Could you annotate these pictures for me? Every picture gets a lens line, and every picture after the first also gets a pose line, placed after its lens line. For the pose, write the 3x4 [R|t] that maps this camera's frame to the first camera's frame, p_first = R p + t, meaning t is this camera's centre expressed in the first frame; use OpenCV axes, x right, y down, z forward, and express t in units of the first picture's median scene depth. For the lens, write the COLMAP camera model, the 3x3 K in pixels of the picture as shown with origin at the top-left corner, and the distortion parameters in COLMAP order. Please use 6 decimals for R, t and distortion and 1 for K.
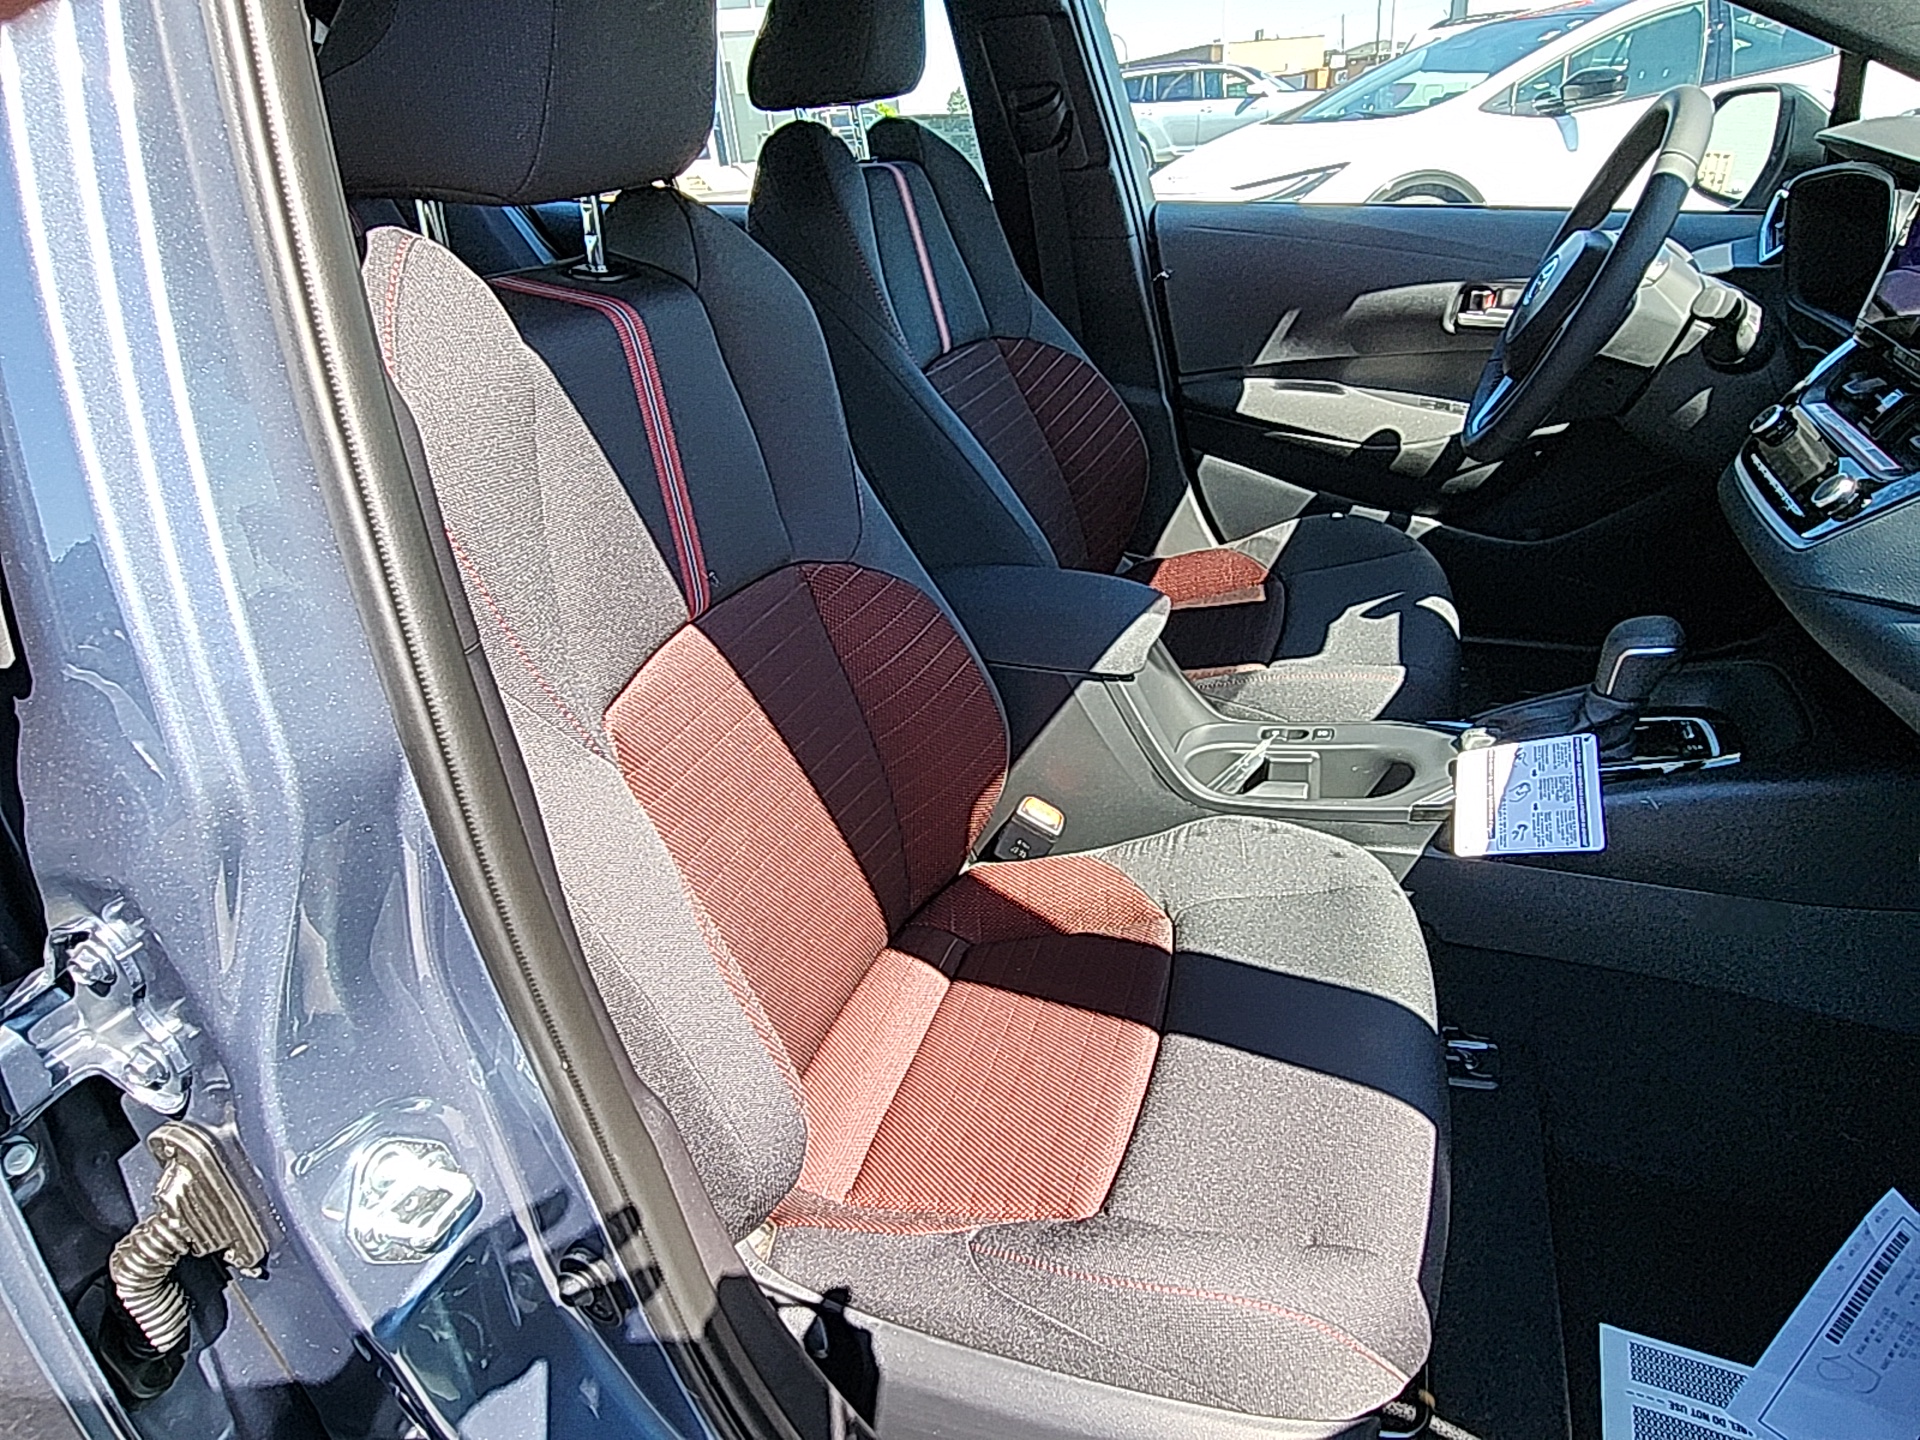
lens RADIAL K [[1106.9, 0, 967.1], [0, 1106.9, 718.9], [0, 0, 1]] dist [0.007658, -0.001319]
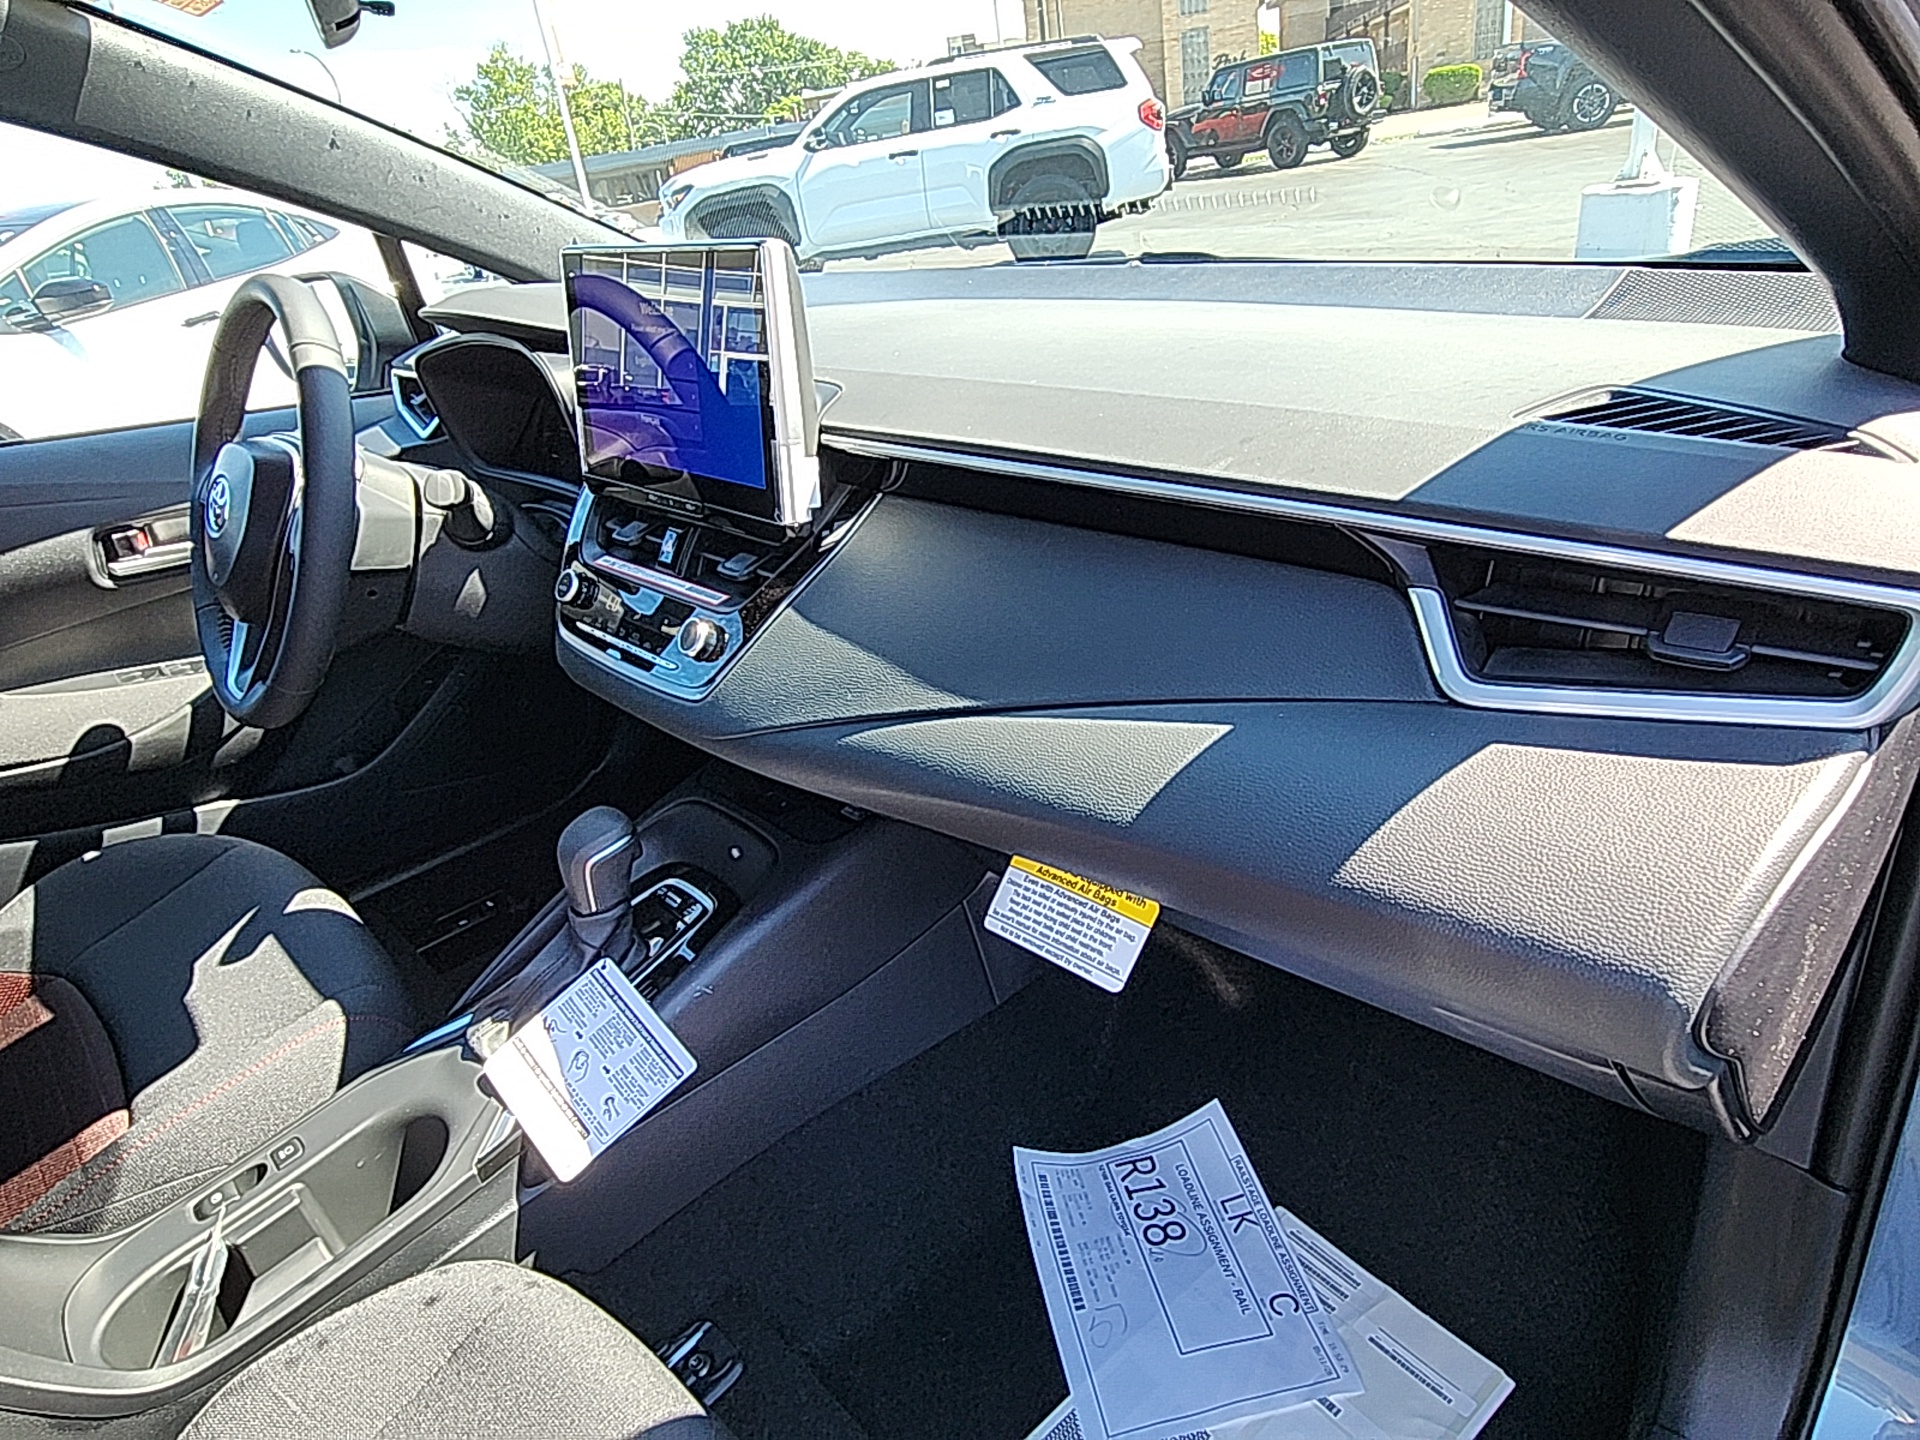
lens RADIAL K [[1106.9, 0, 967.1], [0, 1106.9, 718.9], [0, 0, 1]] dist [0.007658, -0.001319]
pose [[0.440470, -0.380922, 0.812948, 0.048113], [0.497991, 0.857109, 0.131793, -0.101416], [-0.746988, 0.346790, 0.567226, 0.199134]]
